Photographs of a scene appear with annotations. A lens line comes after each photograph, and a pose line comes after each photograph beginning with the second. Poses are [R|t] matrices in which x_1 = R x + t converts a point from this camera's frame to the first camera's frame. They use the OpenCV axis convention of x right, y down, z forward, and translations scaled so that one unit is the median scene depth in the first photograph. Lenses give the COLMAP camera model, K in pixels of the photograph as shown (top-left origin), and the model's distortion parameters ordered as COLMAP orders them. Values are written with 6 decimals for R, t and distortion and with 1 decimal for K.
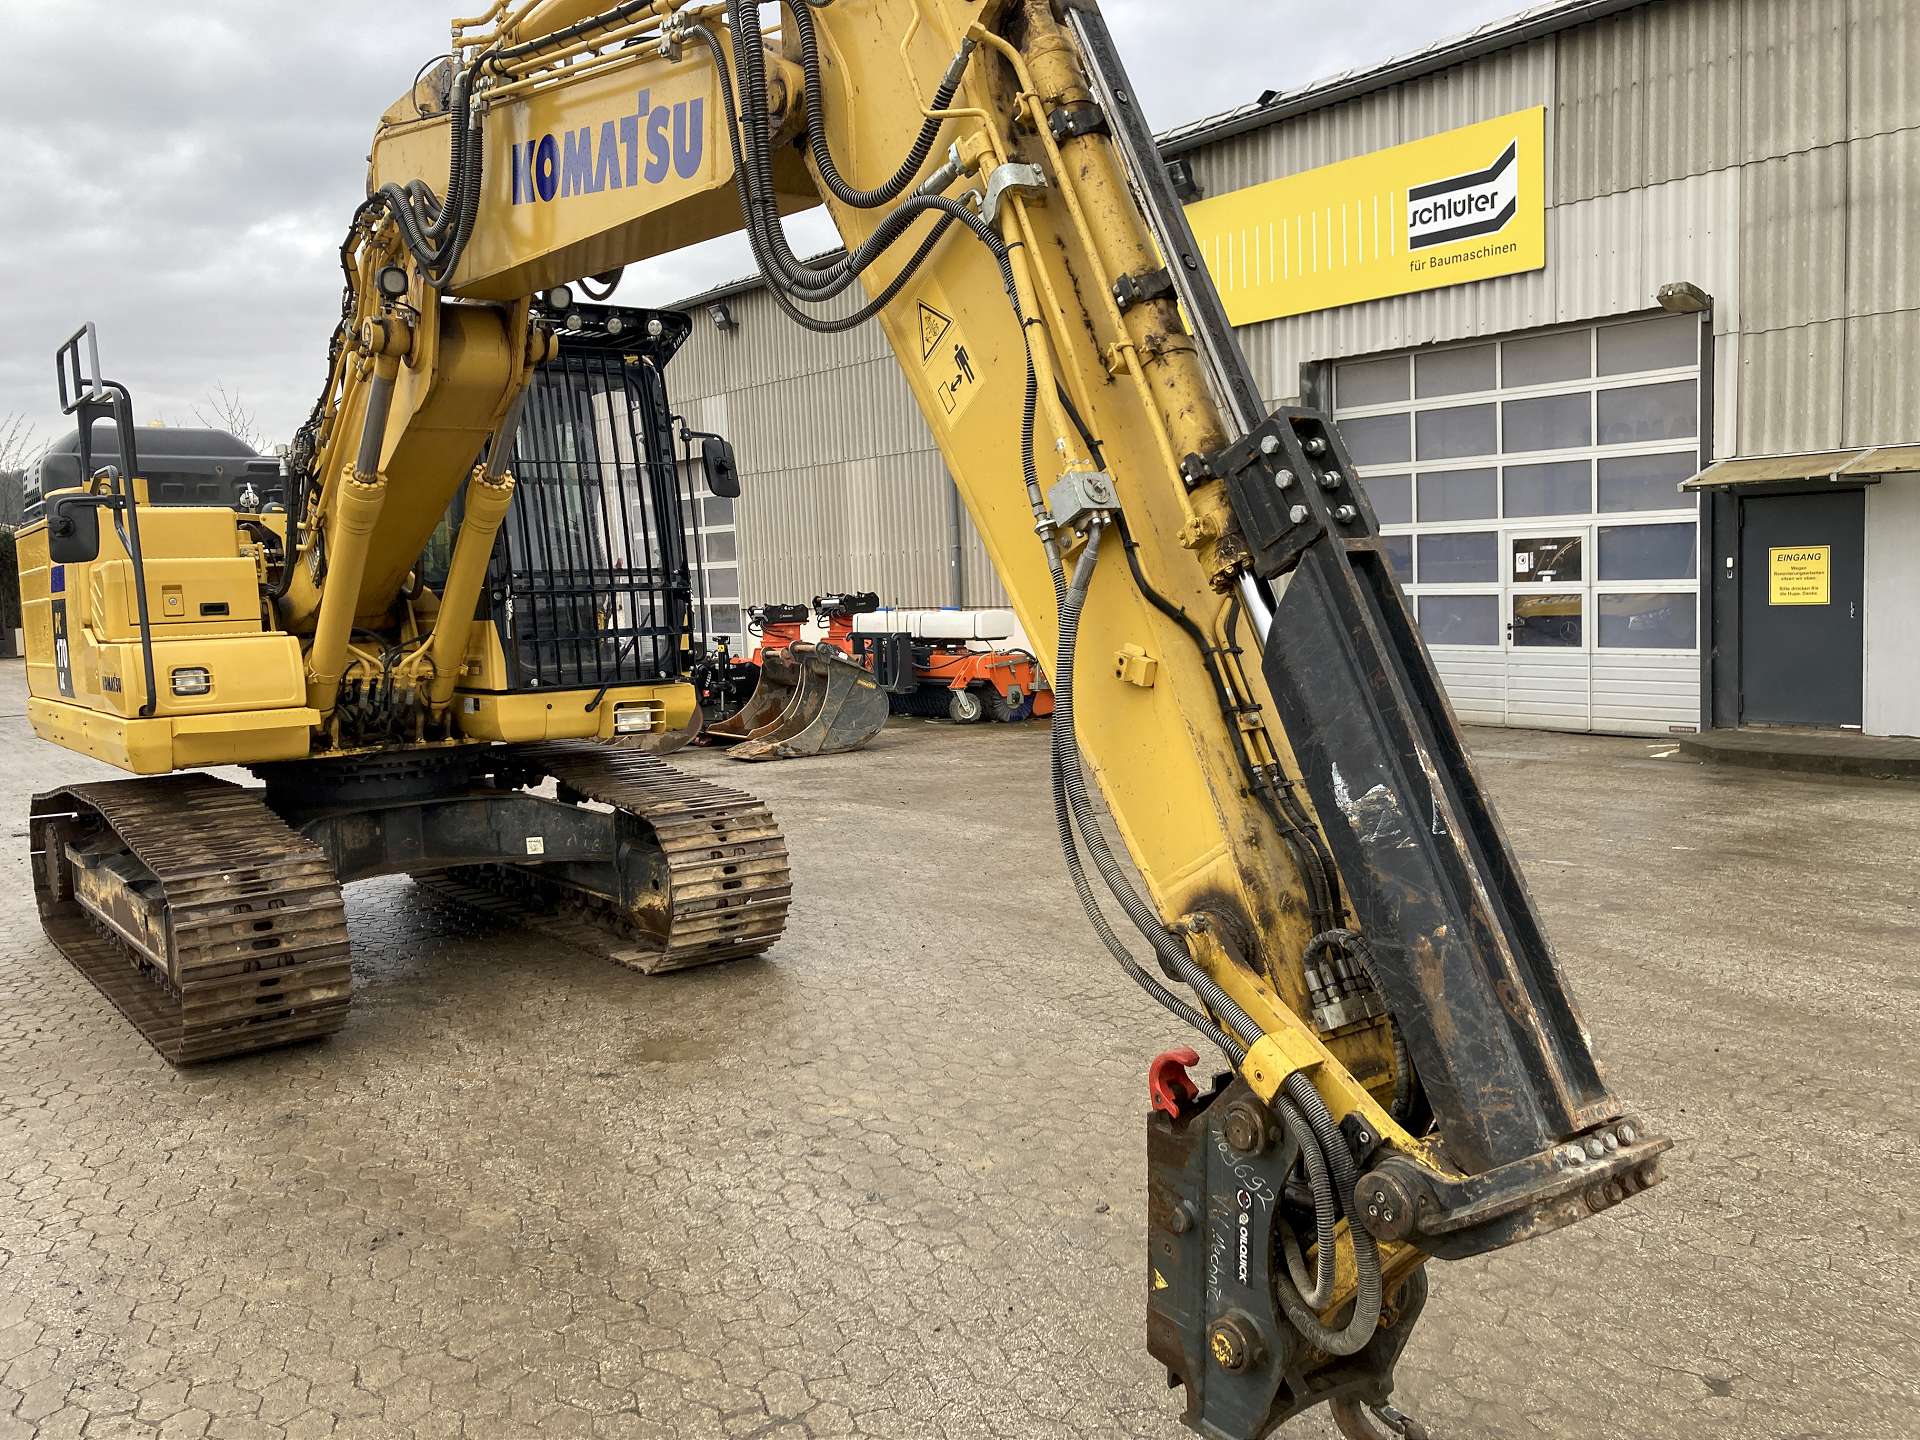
lens RADIAL K [[1569.5, 0, 966.7], [0, 1569.5, 723.7], [0, 0, 1]] dist [0.024222, -0.007229]
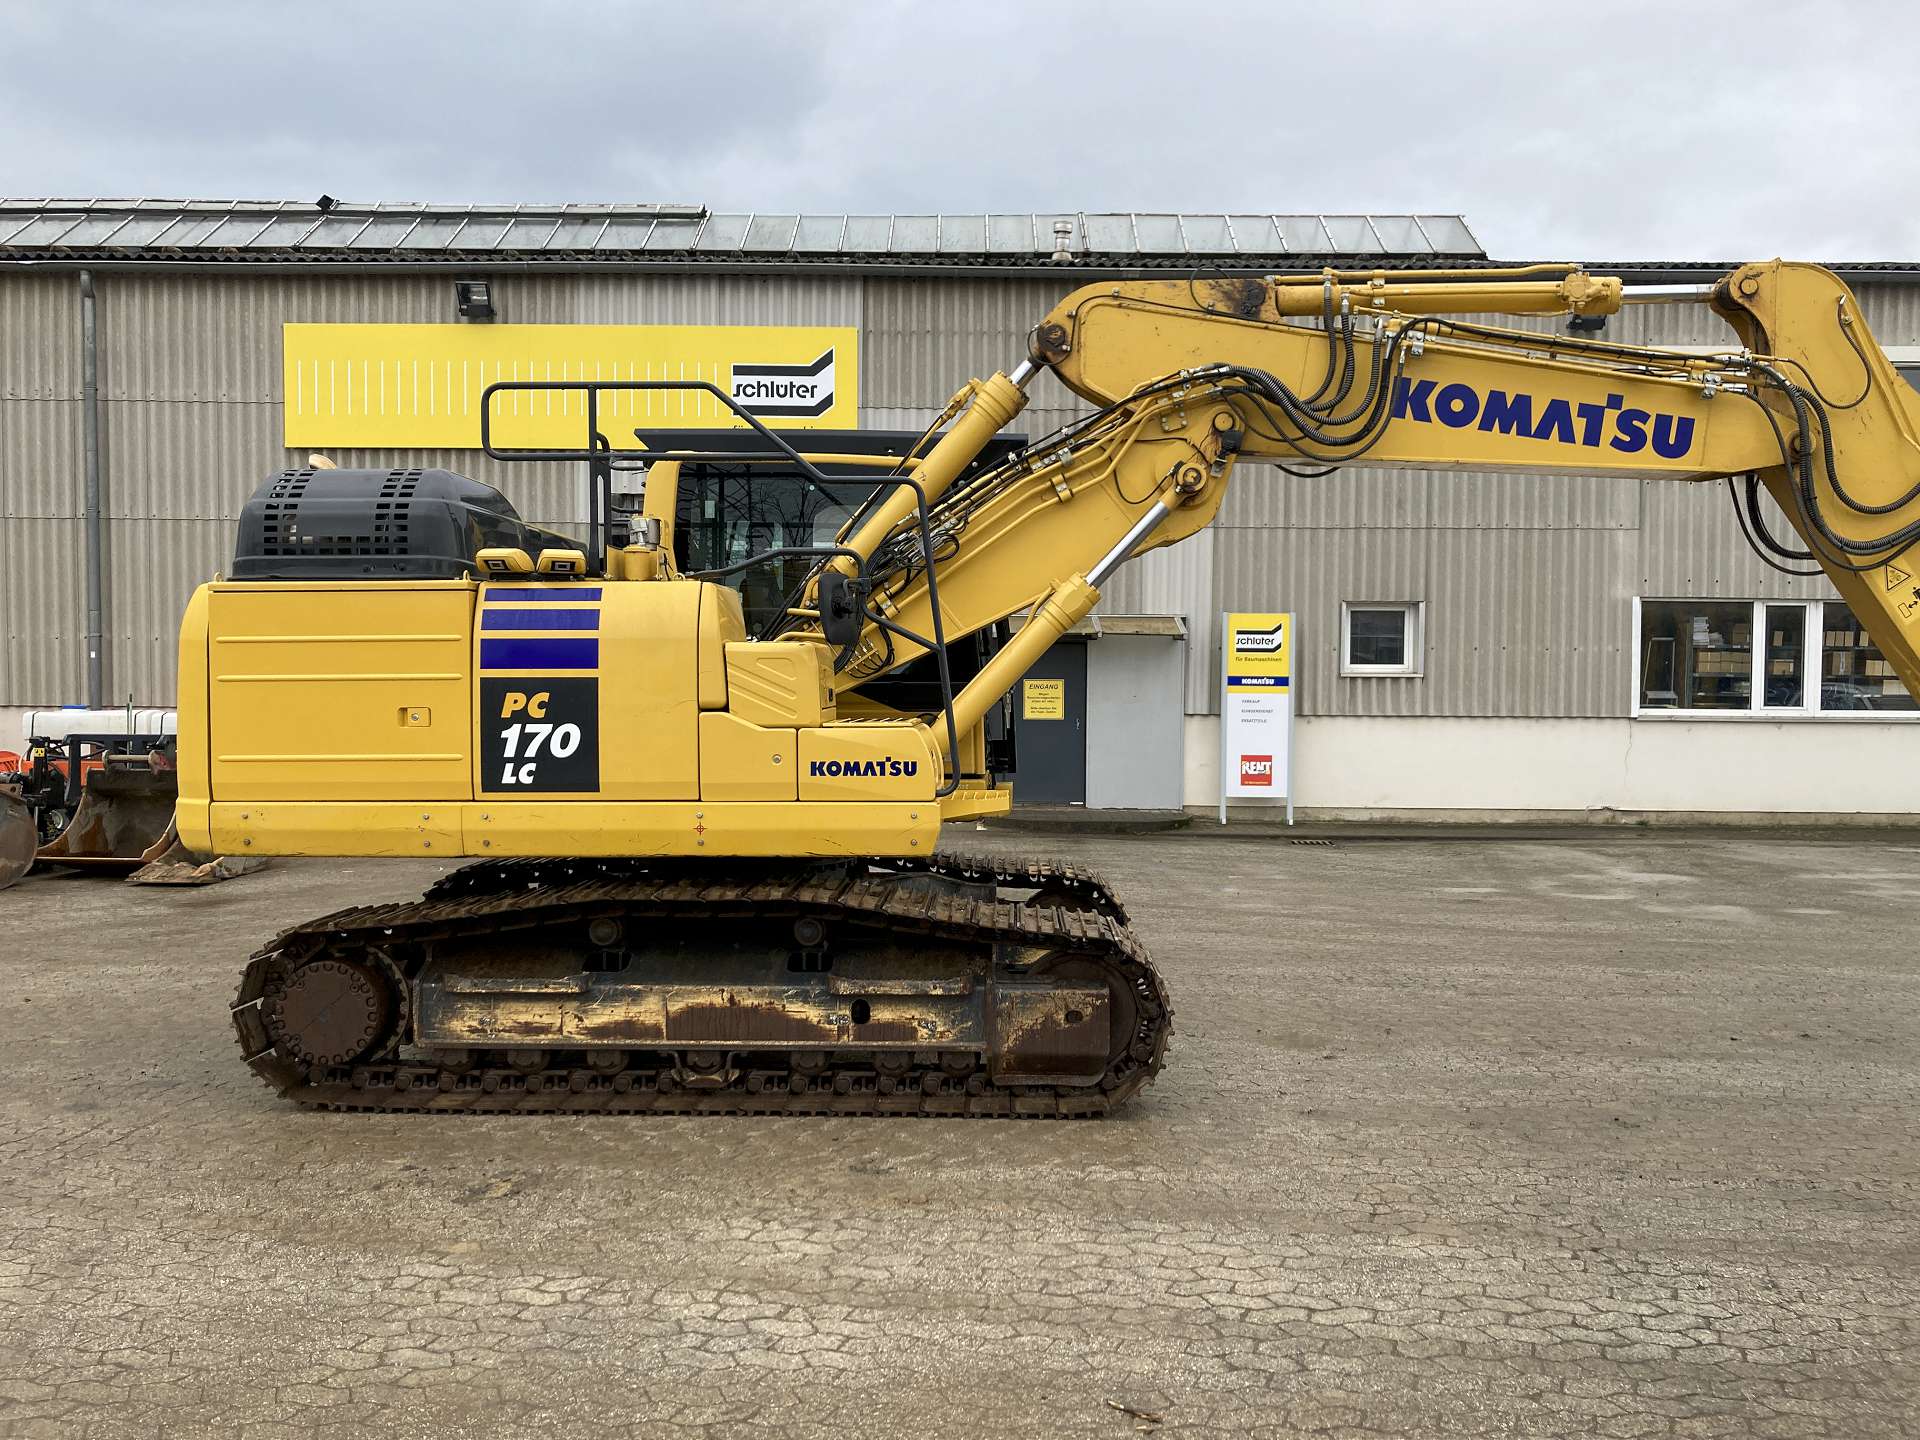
lens RADIAL K [[1569.5, 0, 963.6], [0, 1569.5, 725.1], [0, 0, 1]] dist [0.024222, -0.007229]
pose [[0.628689, 0.013362, 0.777542, -0.610166], [0.042972, 0.997728, -0.051892, 0.000125], [-0.776469, 0.066036, 0.626686, 0.164792]]
